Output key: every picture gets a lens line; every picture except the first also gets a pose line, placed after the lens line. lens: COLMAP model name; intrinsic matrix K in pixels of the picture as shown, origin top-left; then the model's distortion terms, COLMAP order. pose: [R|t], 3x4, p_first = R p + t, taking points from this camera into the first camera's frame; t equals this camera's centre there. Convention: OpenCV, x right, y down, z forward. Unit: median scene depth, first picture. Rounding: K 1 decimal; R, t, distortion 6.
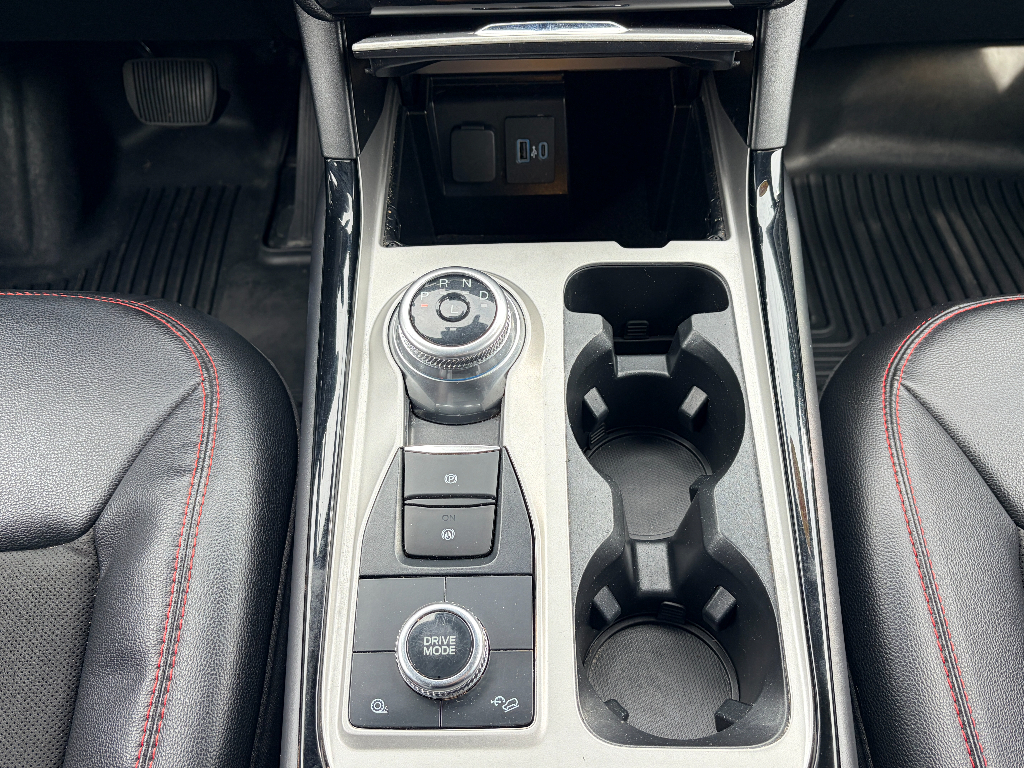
lens RADIAL K [[899.7, 0, 512.0], [0, 899.7, 384.0], [0, 0, 1]] dist [0.050996, 0.001439]
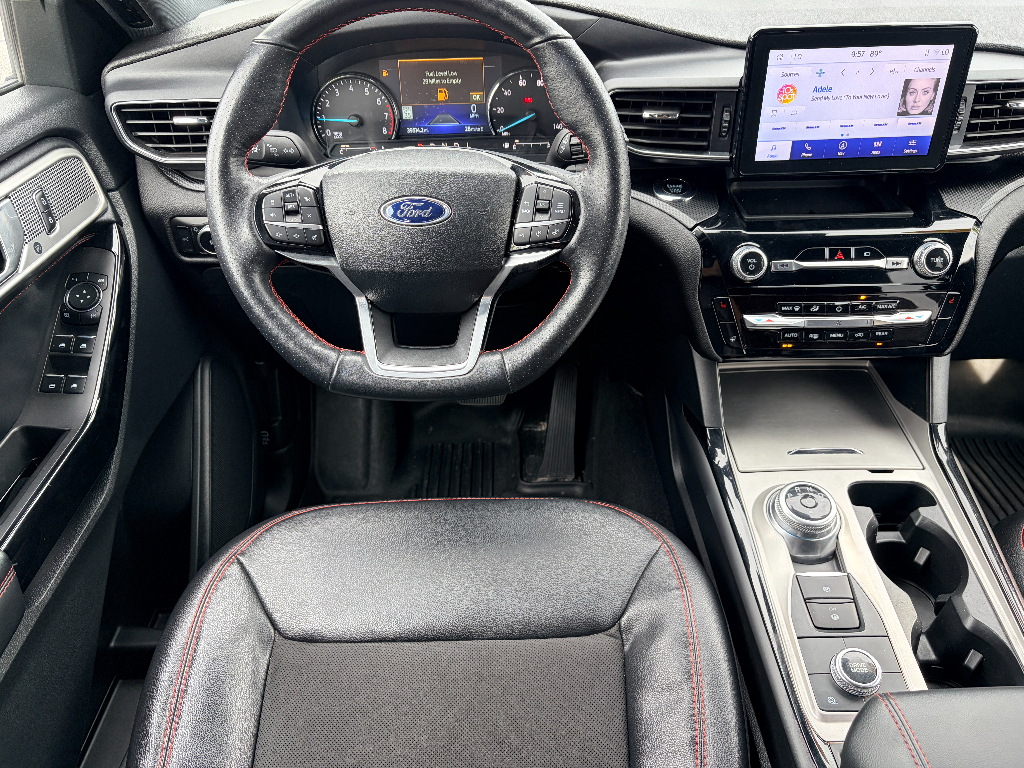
lens RADIAL K [[777.6, 0, 512.0], [0, 777.6, 384.0], [0, 0, 1]] dist [-0.003923, -0.003897]
pose [[0.999774, 0.006729, 0.020144, -0.677281], [-0.000577, 0.956741, -0.290940, 0.146946], [-0.021231, 0.290863, 0.956529, -0.605327]]
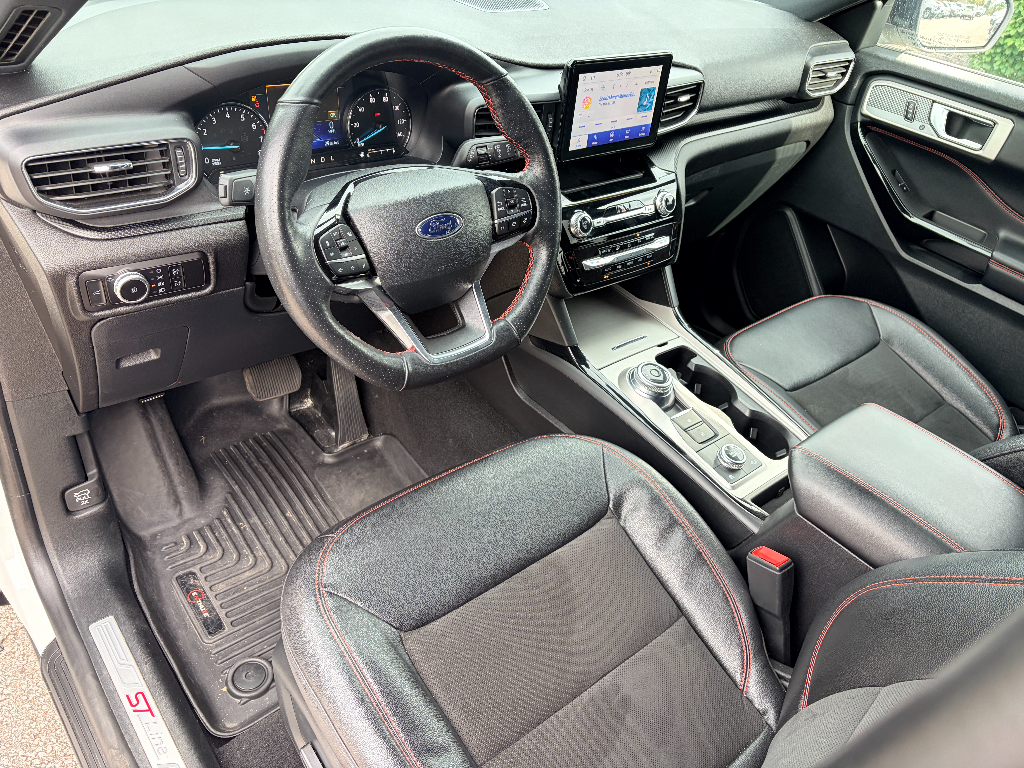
lens RADIAL K [[777.6, 0, 512.0], [0, 777.6, 384.0], [0, 0, 1]] dist [-0.003923, -0.003897]
pose [[0.745739, -0.271407, 0.608450, -1.798585], [0.405244, 0.909677, -0.090909, -0.010113], [-0.528820, 0.314365, 0.788368, -0.683574]]
